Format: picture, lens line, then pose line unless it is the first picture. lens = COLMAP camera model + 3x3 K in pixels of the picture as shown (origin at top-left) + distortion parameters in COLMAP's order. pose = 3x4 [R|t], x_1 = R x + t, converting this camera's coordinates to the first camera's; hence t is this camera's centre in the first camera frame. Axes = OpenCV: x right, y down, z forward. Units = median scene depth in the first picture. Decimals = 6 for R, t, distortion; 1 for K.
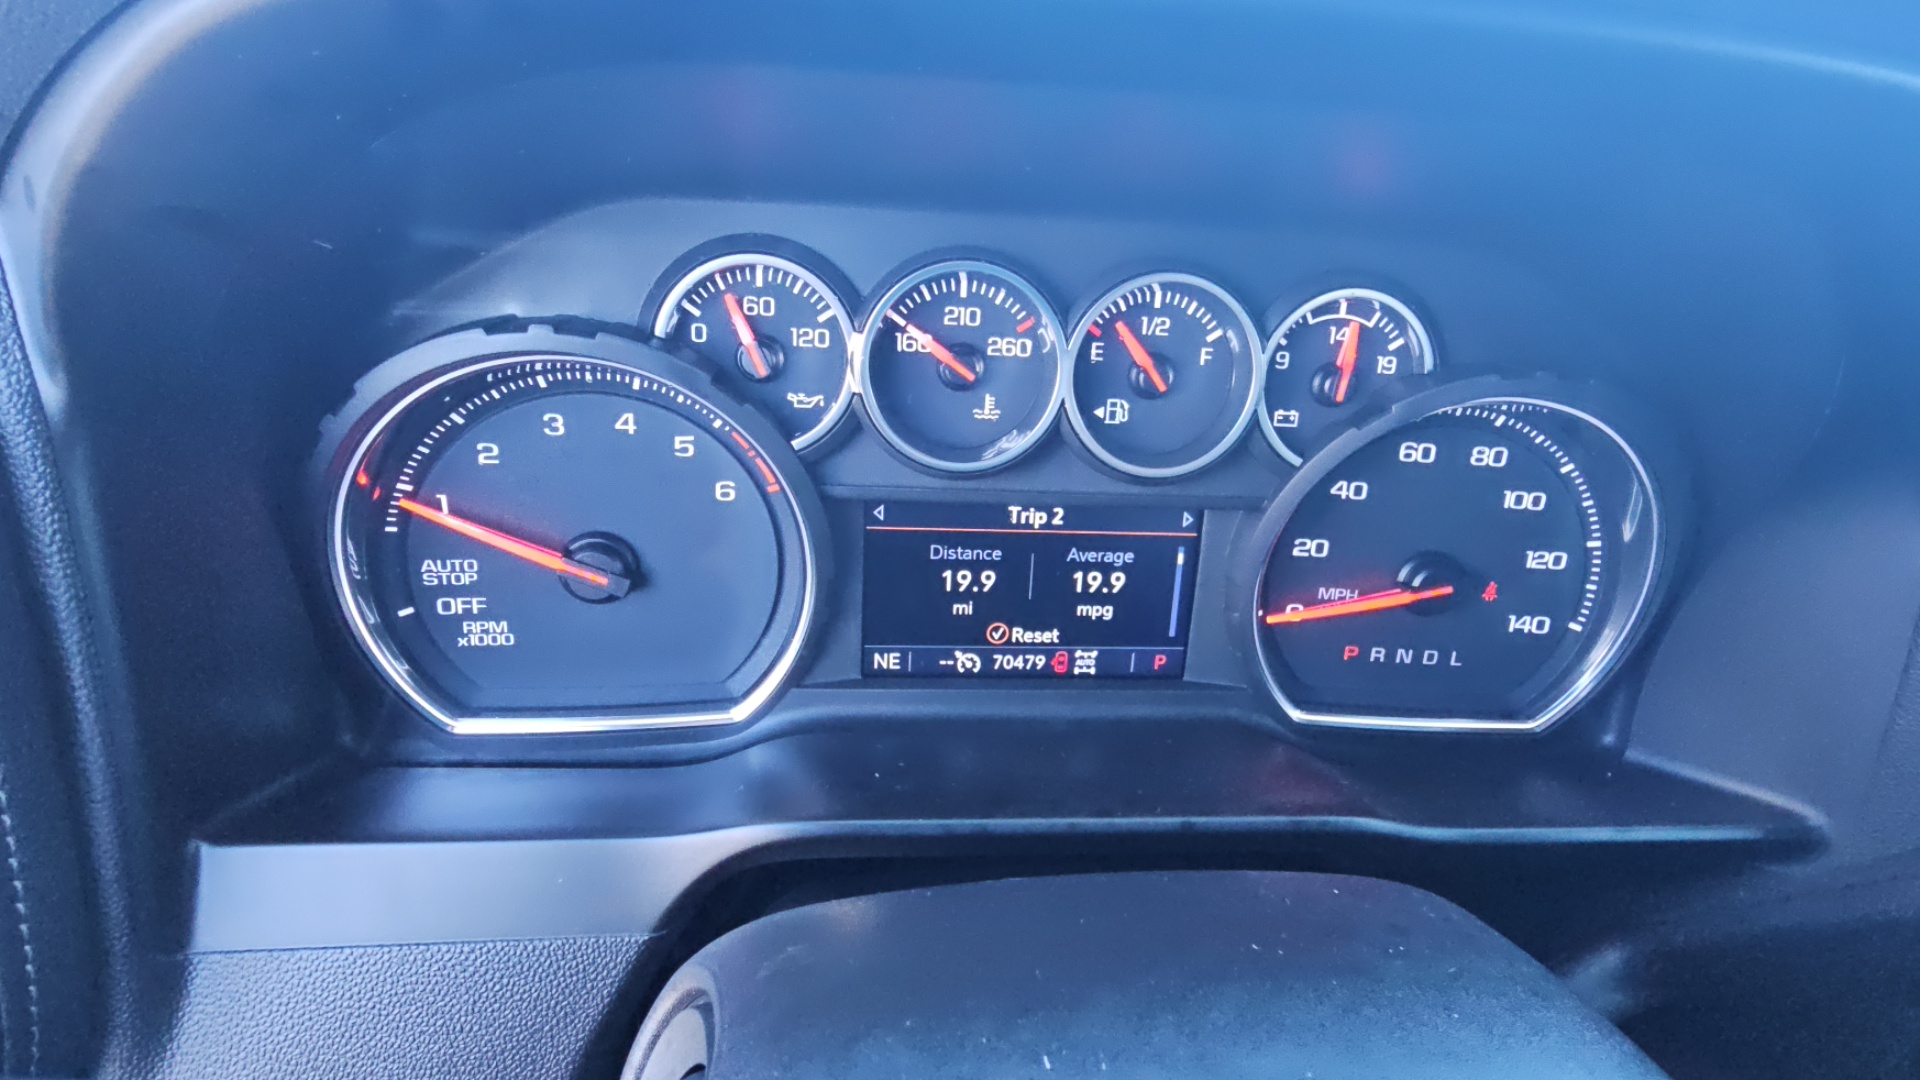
lens RADIAL K [[975.2, 0, 988.8], [0, 975.2, 541.7], [0, 0, 1]] dist [0.003706, 0.000223]
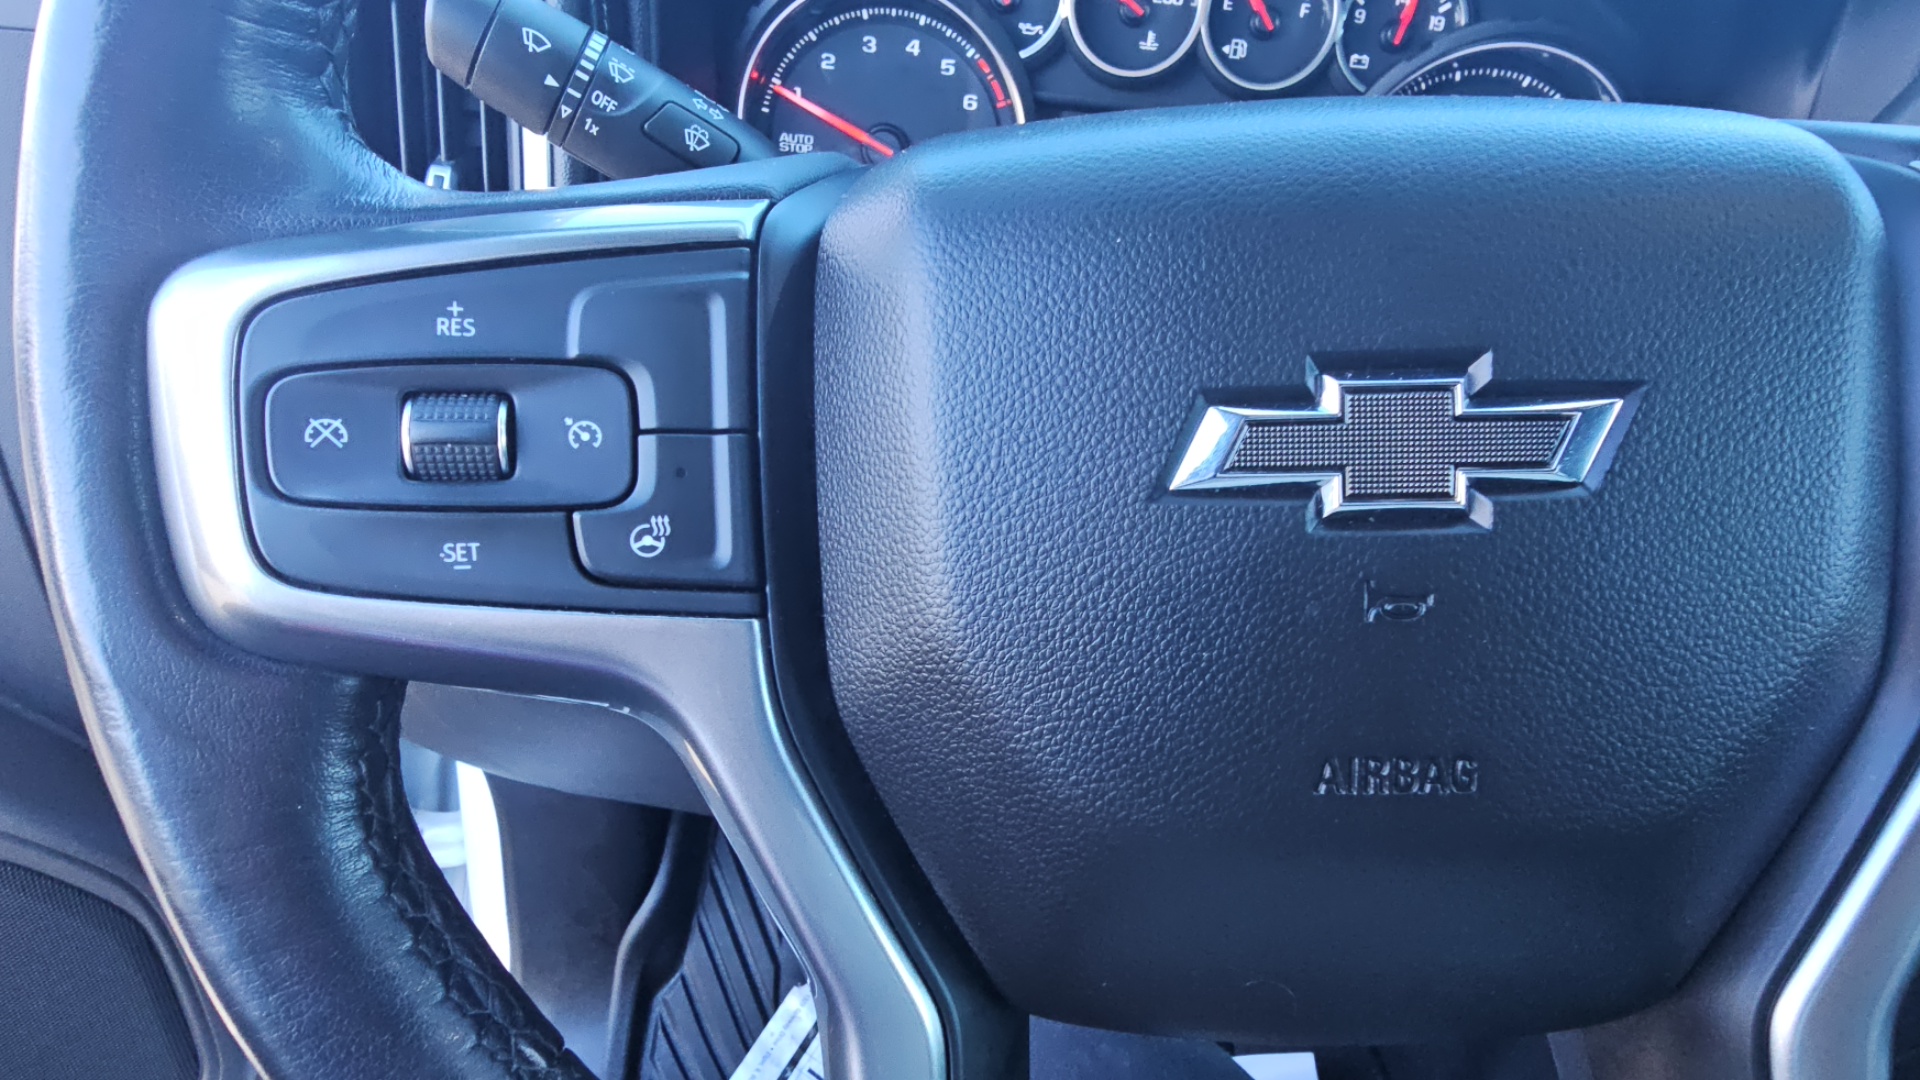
lens RADIAL K [[996.8, 0, 983.7], [0, 996.8, 546.8], [0, 0, 1]] dist [0.010918, -0.009340]
pose [[0.984158, 0.098963, -0.147103, 0.048157], [-0.090725, 0.993962, 0.061710, 0.540649], [0.152321, -0.047386, 0.987194, -0.566814]]
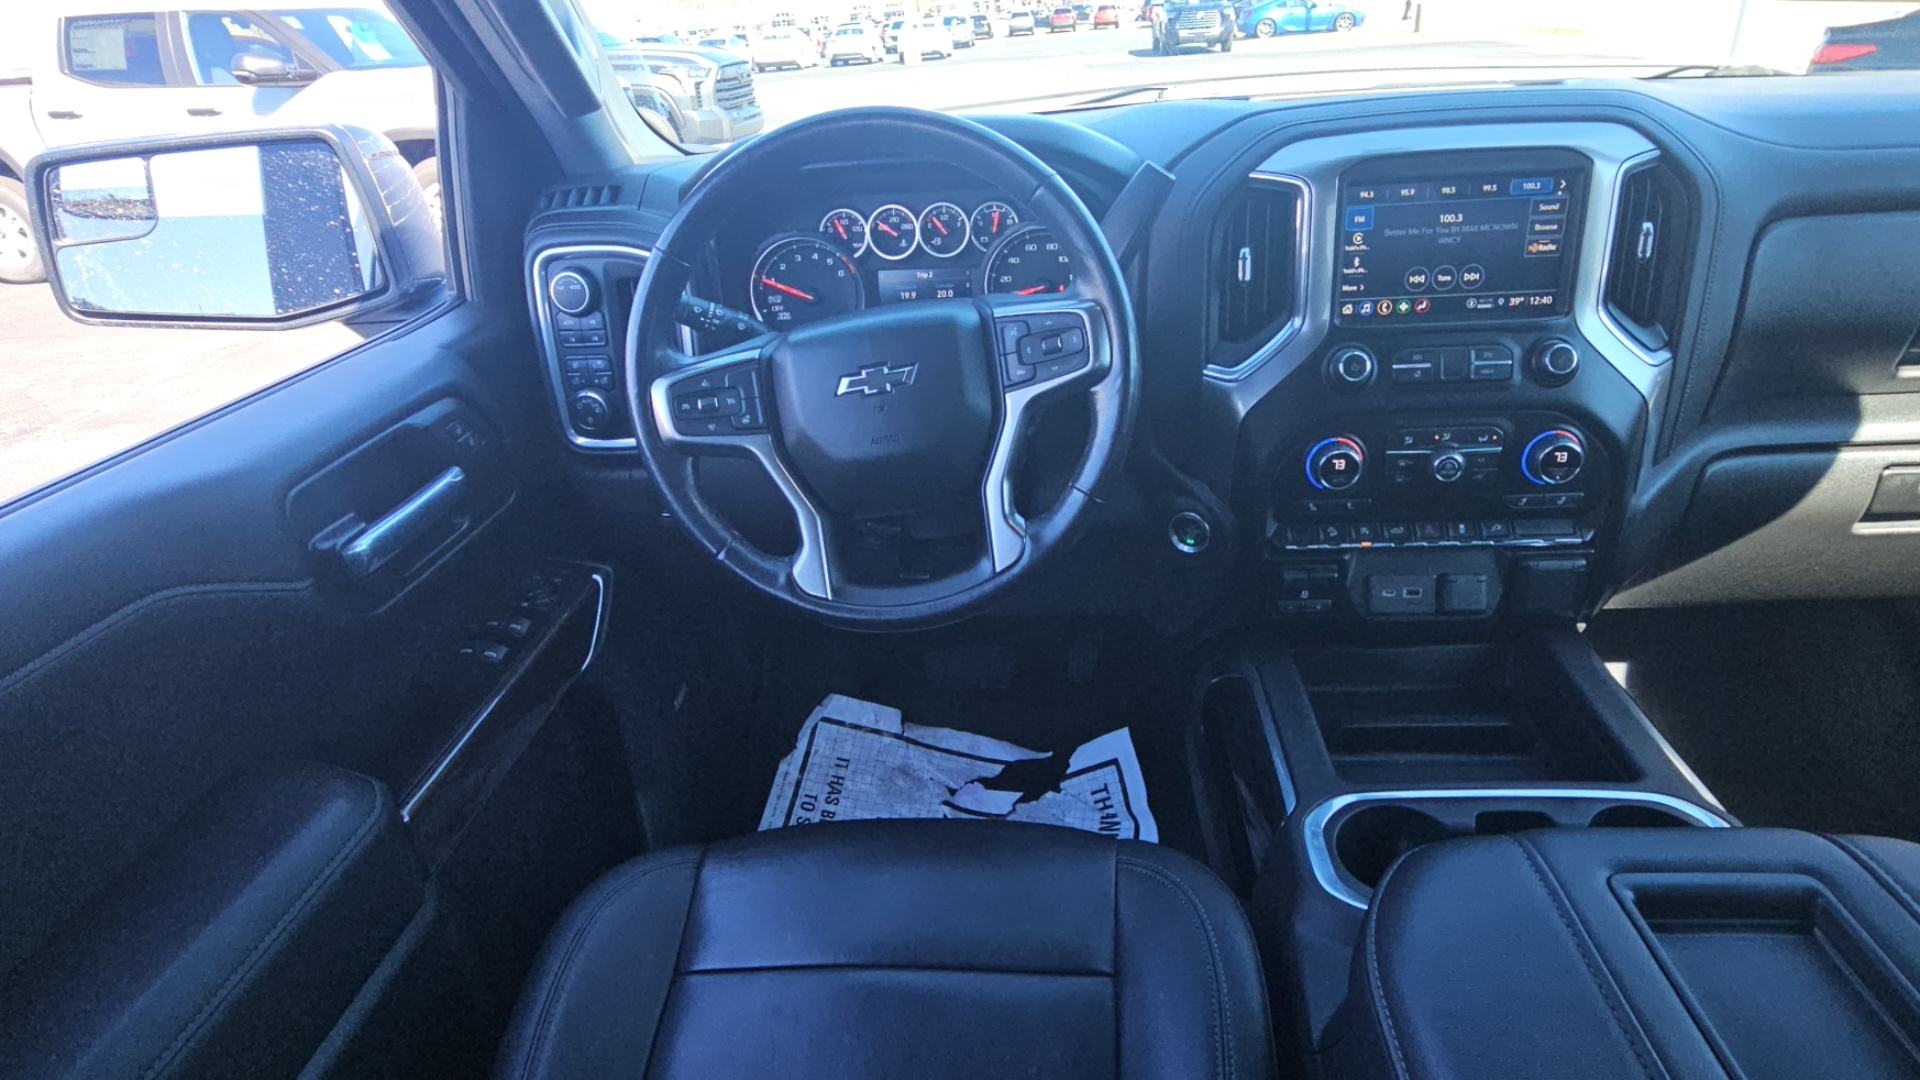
lens RADIAL K [[994.7, 0, 982.9], [0, 994.7, 547.2], [0, 0, 1]] dist [0.001591, -0.001724]
pose [[0.978511, -0.034078, -0.203359, 1.021683], [0.045053, 0.997753, 0.049582, 0.845117], [0.201212, -0.057678, 0.977848, -2.736278]]
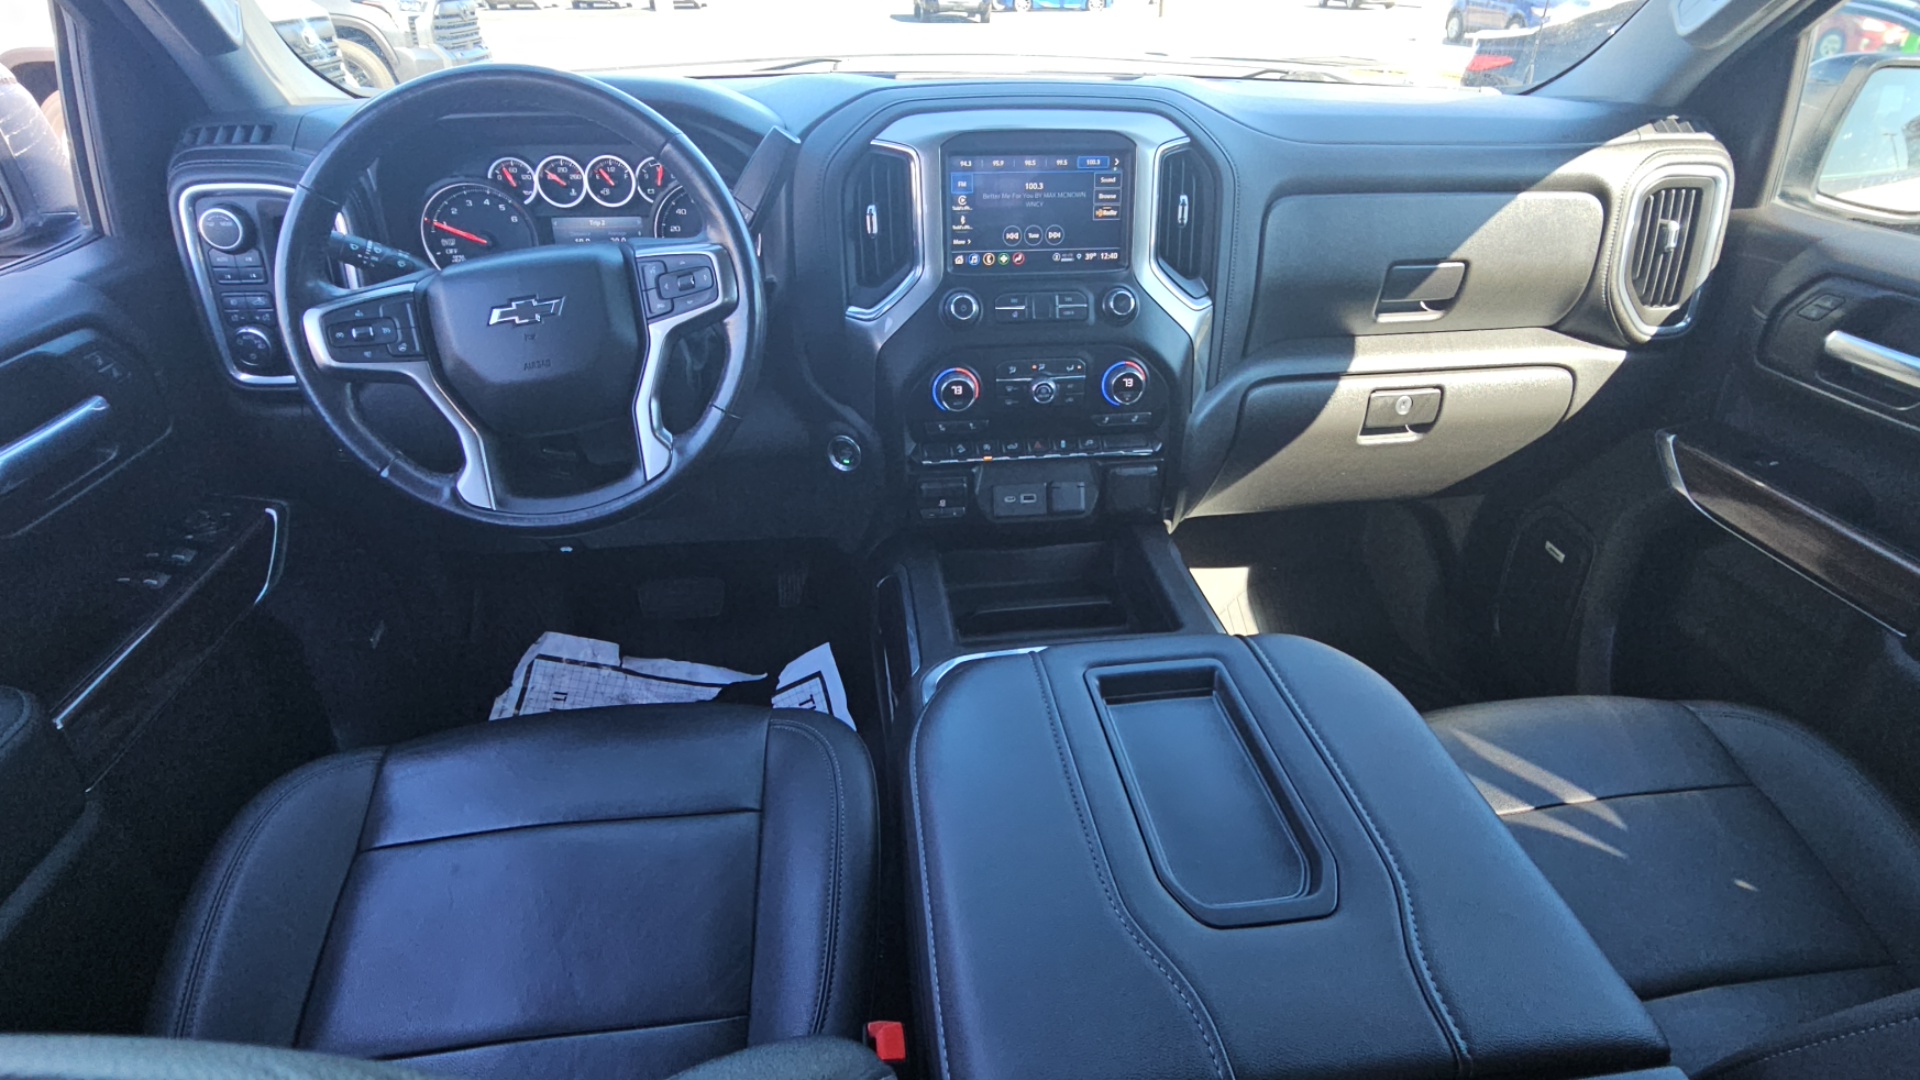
lens RADIAL K [[994.7, 0, 982.9], [0, 994.7, 547.2], [0, 0, 1]] dist [0.001591, -0.001724]
pose [[0.997616, -0.068430, 0.008954, 1.537286], [0.067324, 0.993498, 0.091811, 1.050732], [-0.015179, -0.090989, 0.995736, -3.255816]]
